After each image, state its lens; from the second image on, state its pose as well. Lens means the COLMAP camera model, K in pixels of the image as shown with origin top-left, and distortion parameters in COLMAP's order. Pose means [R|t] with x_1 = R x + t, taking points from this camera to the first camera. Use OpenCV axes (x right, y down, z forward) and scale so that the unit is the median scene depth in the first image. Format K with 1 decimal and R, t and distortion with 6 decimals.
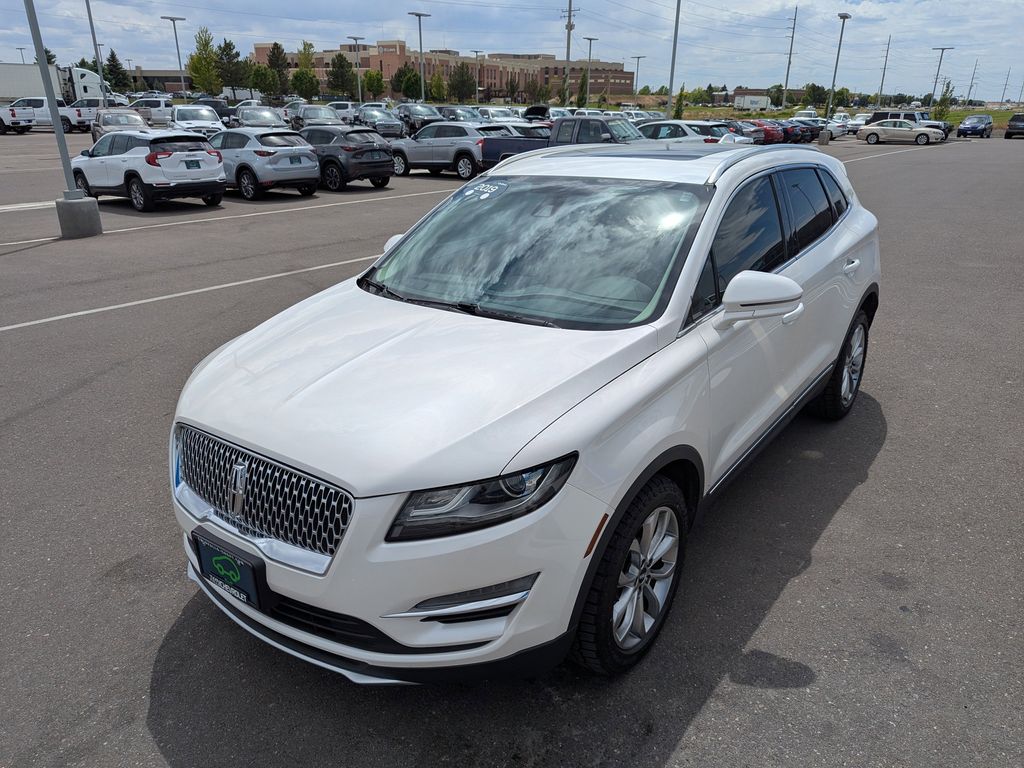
lens RADIAL K [[733.5, 0, 513.4], [0, 733.5, 393.3], [0, 0, 1]] dist [0.053734, -0.046213]
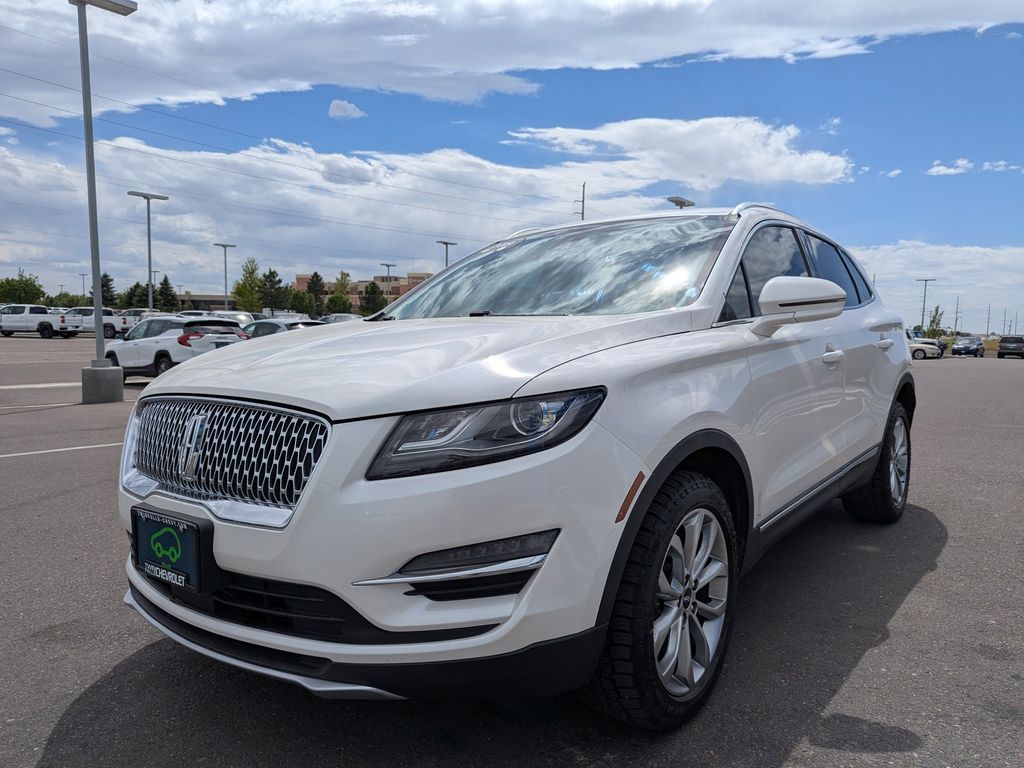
lens RADIAL K [[735.0, 0, 523.0], [0, 735.0, 384.5], [0, 0, 1]] dist [0.040697, -0.036733]
pose [[0.999889, 0.011794, -0.009137, 0.001361], [-0.013964, 0.955450, -0.294822, 0.231939], [0.005253, 0.294917, 0.955508, 0.144870]]
